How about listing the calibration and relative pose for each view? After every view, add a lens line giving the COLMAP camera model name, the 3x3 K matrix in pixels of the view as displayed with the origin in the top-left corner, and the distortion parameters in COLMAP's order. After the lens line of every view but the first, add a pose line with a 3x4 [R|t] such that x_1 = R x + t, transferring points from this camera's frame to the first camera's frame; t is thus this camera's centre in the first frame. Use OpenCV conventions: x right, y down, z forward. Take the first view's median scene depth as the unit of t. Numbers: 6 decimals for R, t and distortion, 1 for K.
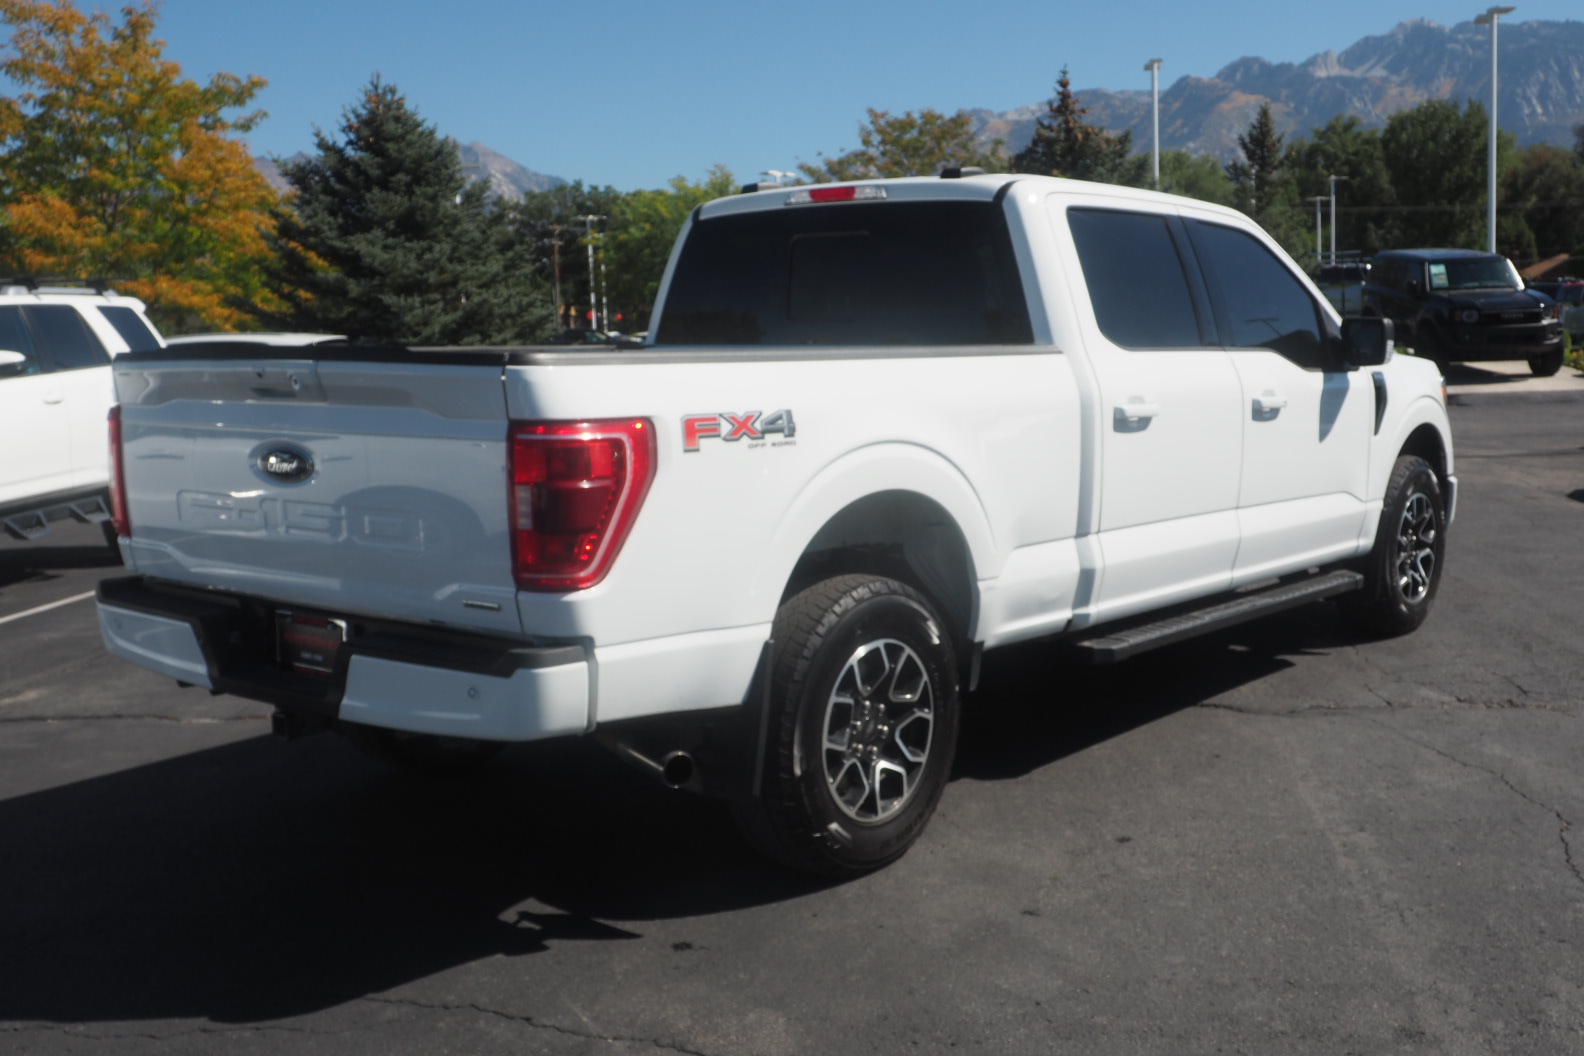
lens RADIAL K [[1686.5, 0, 792.0], [0, 1686.5, 528.0], [0, 0, 1]] dist [-0.013568, -0.011134]
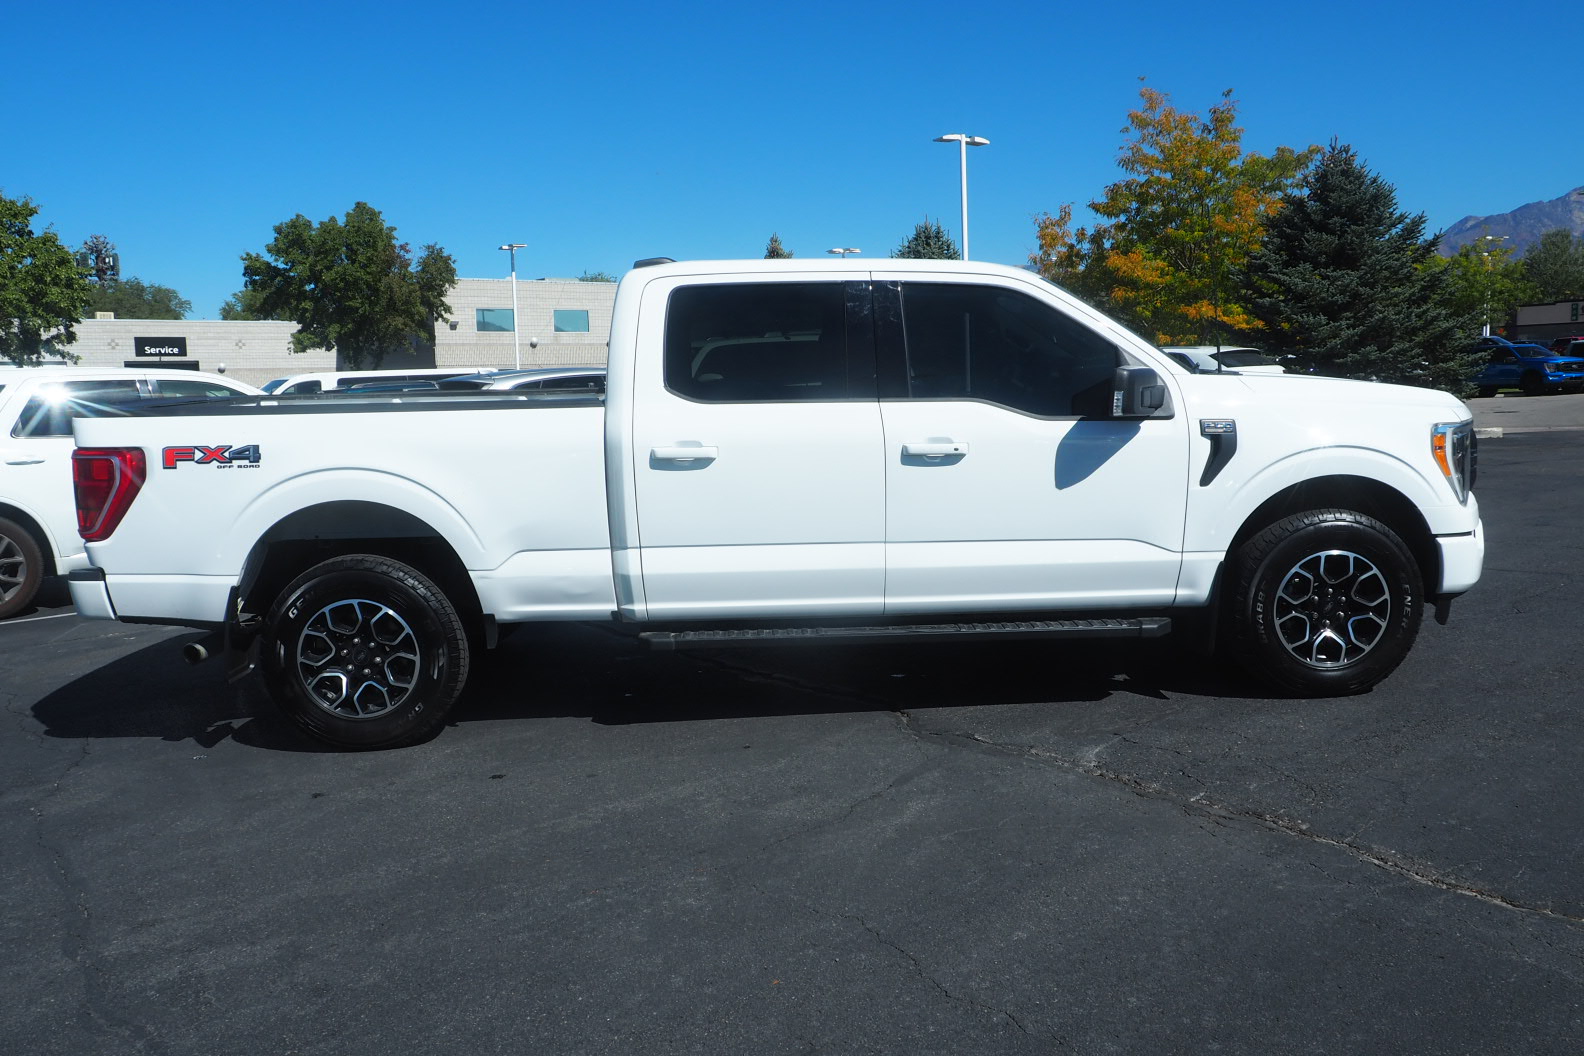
lens RADIAL K [[1215.5, 0, 792.0], [0, 1215.5, 528.0], [0, 0, 1]] dist [-0.004901, -0.001912]
pose [[0.672163, 0.099069, -0.733745, 0.925598], [-0.068549, 0.995078, 0.071558, -0.084939], [0.737223, 0.002199, 0.675646, 0.465729]]
